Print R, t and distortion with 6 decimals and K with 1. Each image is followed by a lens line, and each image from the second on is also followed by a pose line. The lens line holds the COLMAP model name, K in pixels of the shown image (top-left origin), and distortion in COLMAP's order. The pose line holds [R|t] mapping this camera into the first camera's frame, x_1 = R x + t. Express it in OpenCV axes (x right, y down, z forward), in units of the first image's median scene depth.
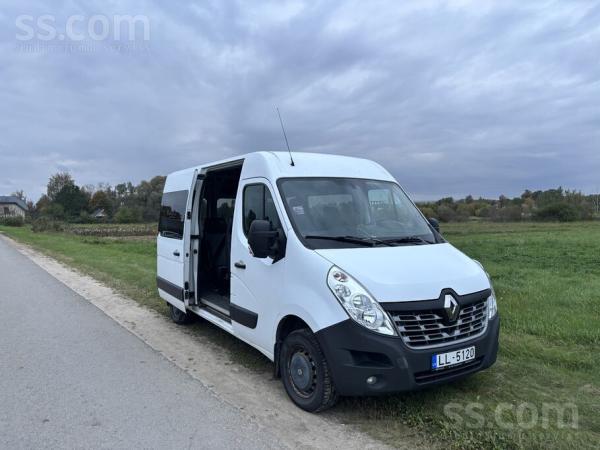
lens RADIAL K [[456.0, 0, 302.8], [0, 456.0, 226.8], [0, 0, 1]] dist [0.037706, -0.029208]
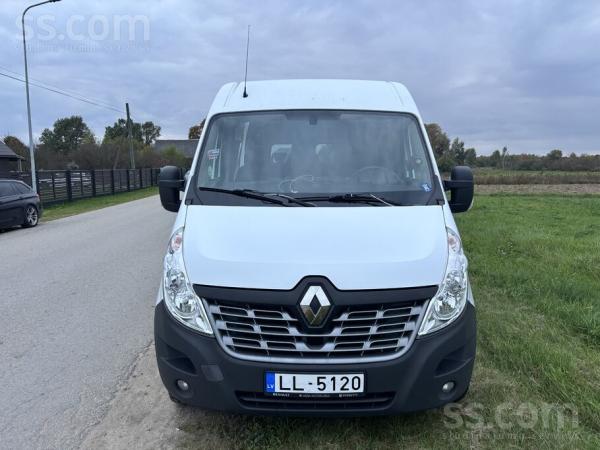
lens RADIAL K [[476.2, 0, 299.8], [0, 476.2, 221.6], [0, 0, 1]] dist [0.004340, -0.003472]
pose [[0.838305, 0.065466, -0.541257, 0.641061], [-0.015814, 0.995267, 0.095887, -0.002784], [0.544973, -0.071823, 0.835372, 0.439743]]
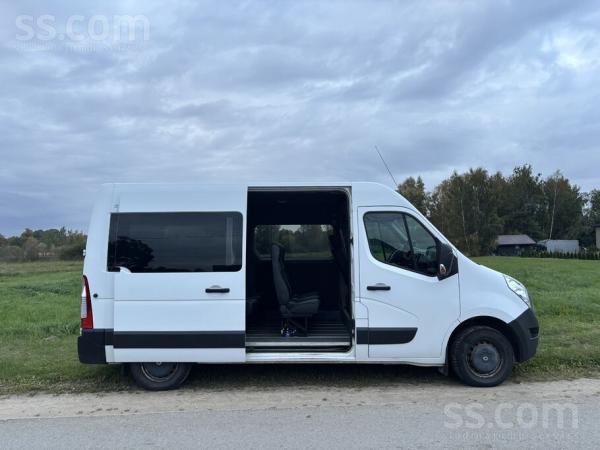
lens RADIAL K [[456.0, 0, 296.1], [0, 456.0, 227.3], [0, 0, 1]] dist [0.037706, -0.029208]
pose [[0.541279, 0.039072, 0.839935, -1.607818], [0.032858, 0.997174, -0.067561, 0.014219], [-0.840201, 0.064168, 0.538465, 0.823258]]
